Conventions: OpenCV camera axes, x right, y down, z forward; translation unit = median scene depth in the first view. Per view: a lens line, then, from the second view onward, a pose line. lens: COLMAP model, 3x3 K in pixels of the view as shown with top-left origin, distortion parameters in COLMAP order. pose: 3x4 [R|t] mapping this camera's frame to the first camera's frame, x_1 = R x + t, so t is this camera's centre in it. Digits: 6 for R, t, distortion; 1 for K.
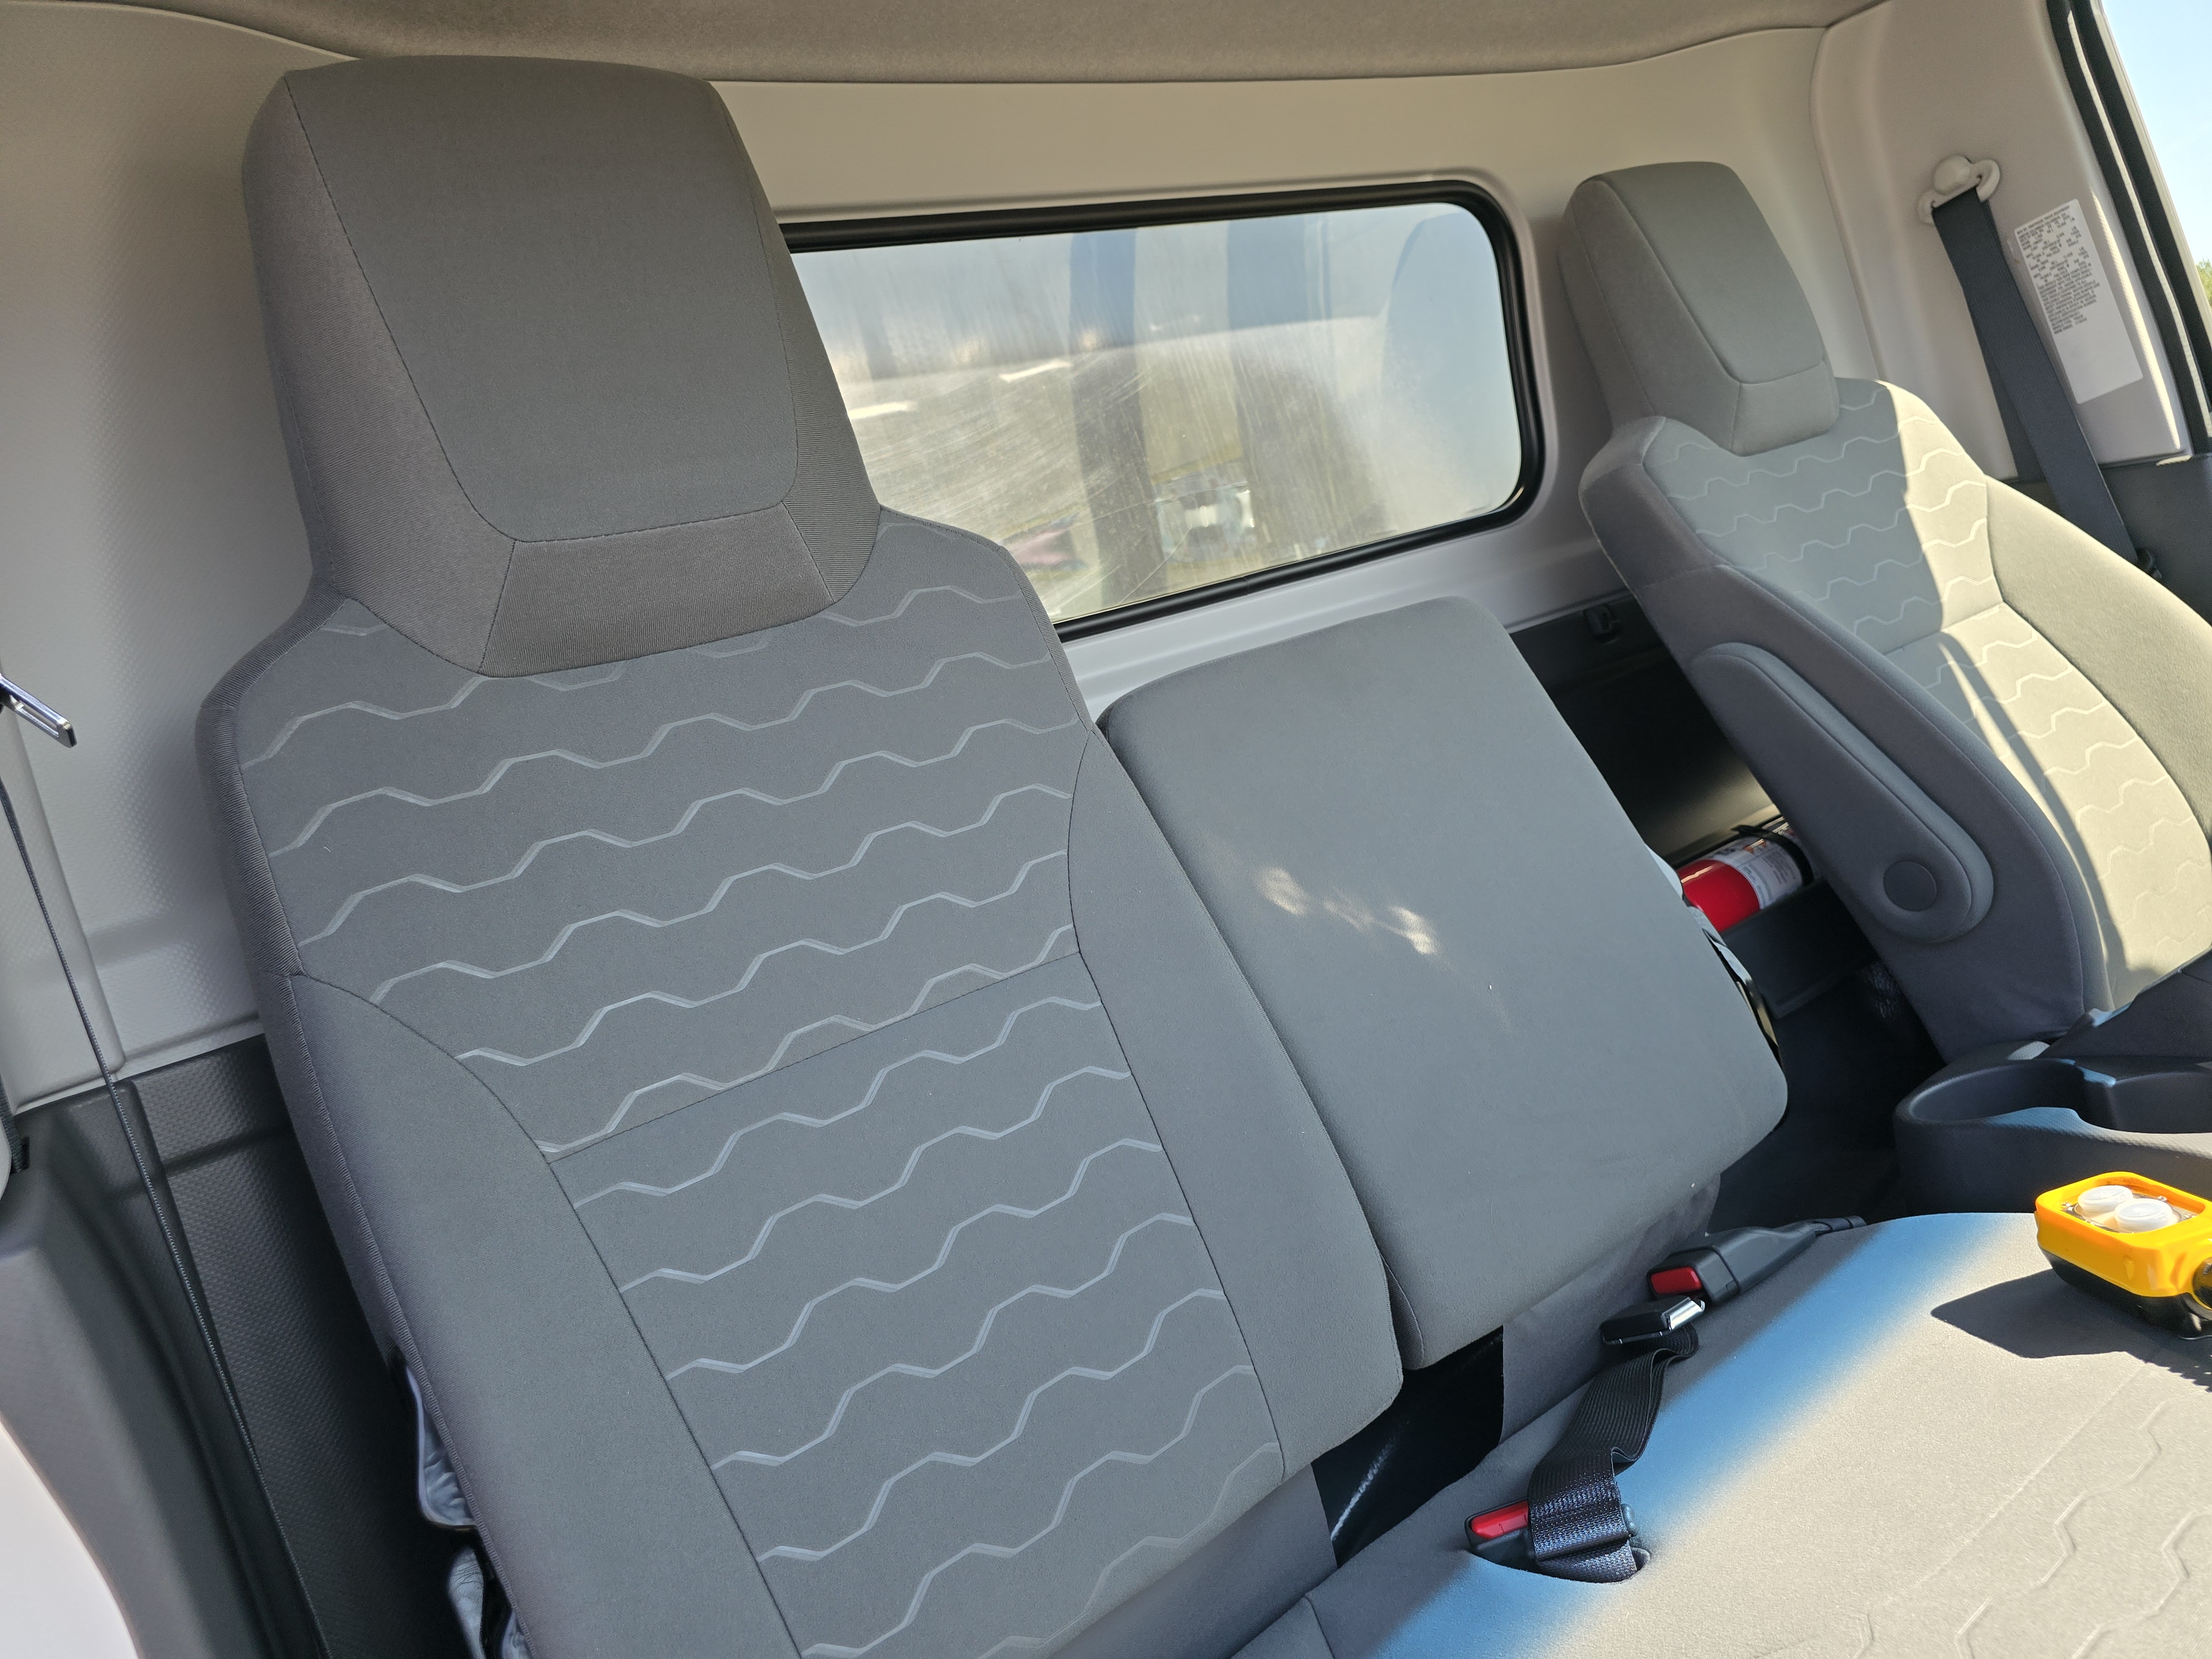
lens RADIAL K [[1550.1, 0, 1094.7], [0, 1550.1, 872.2], [0, 0, 1]] dist [0.030902, 0.000658]
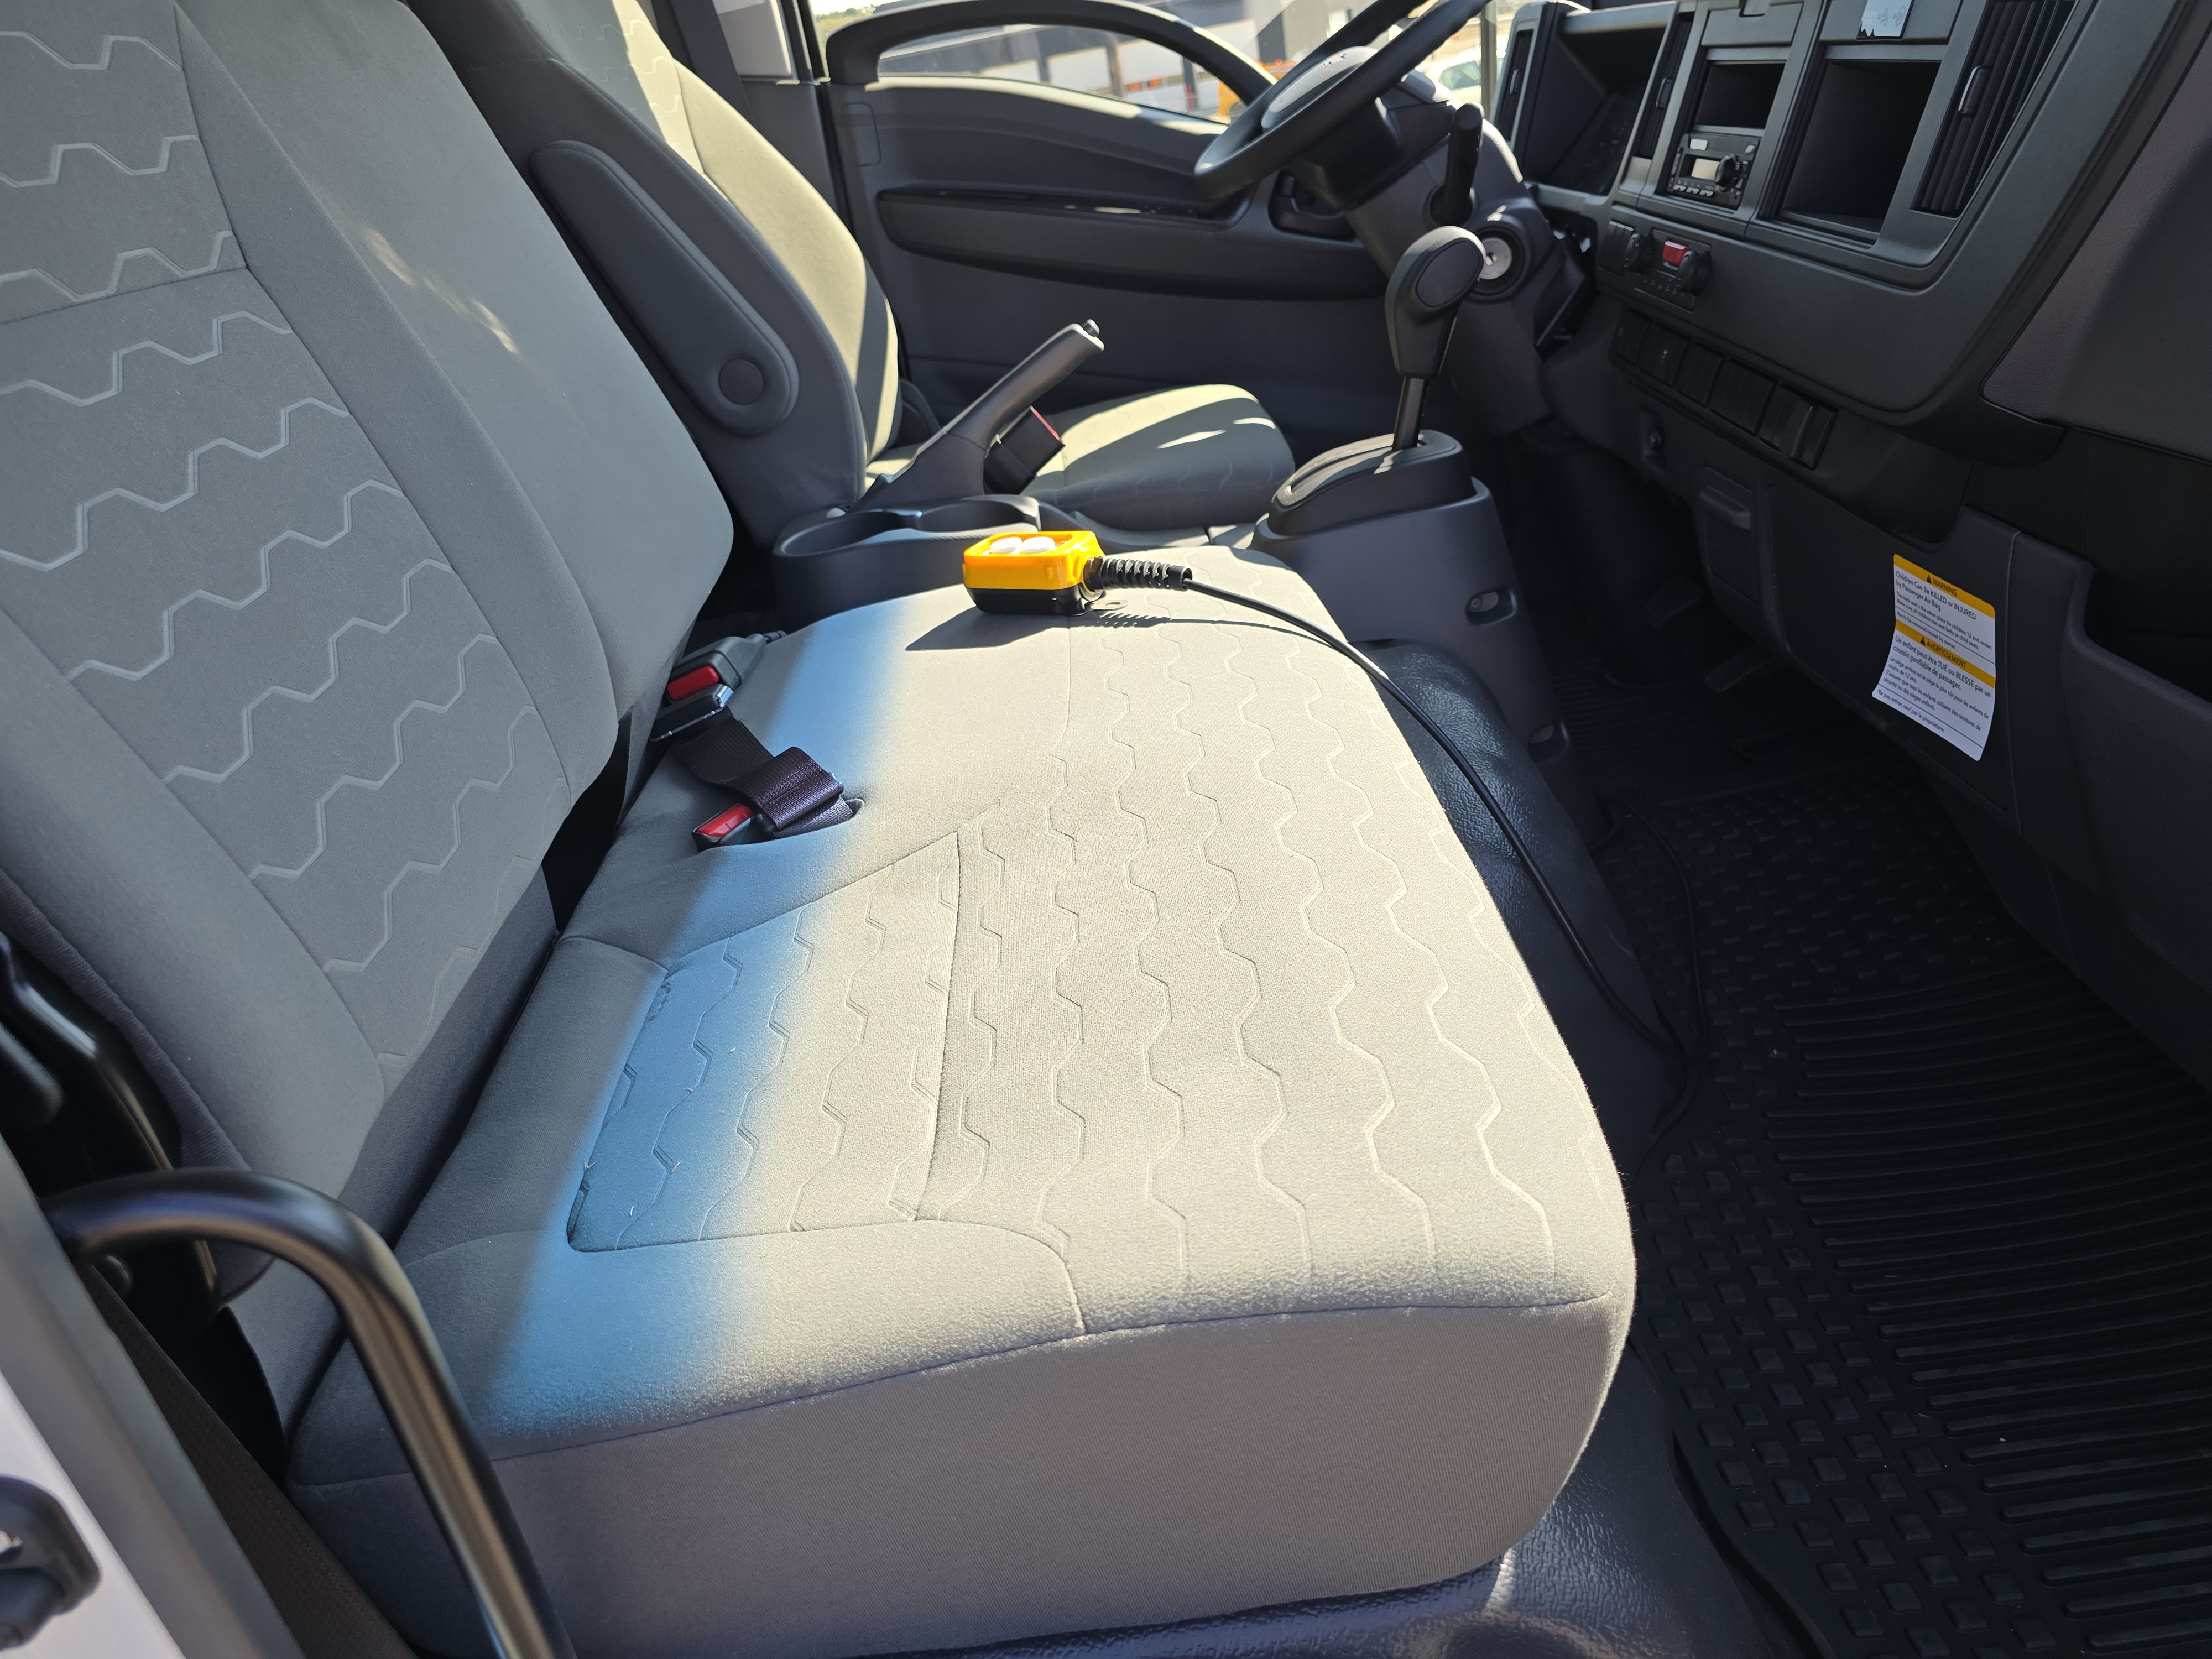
lens RADIAL K [[1550.1, 0, 1094.7], [0, 1550.1, 872.2], [0, 0, 1]] dist [0.030902, 0.000658]
pose [[0.541520, -0.167923, 0.823746, -0.466272], [0.035301, 0.983526, 0.177288, 0.214965], [-0.839946, -0.066926, 0.538527, 0.115355]]
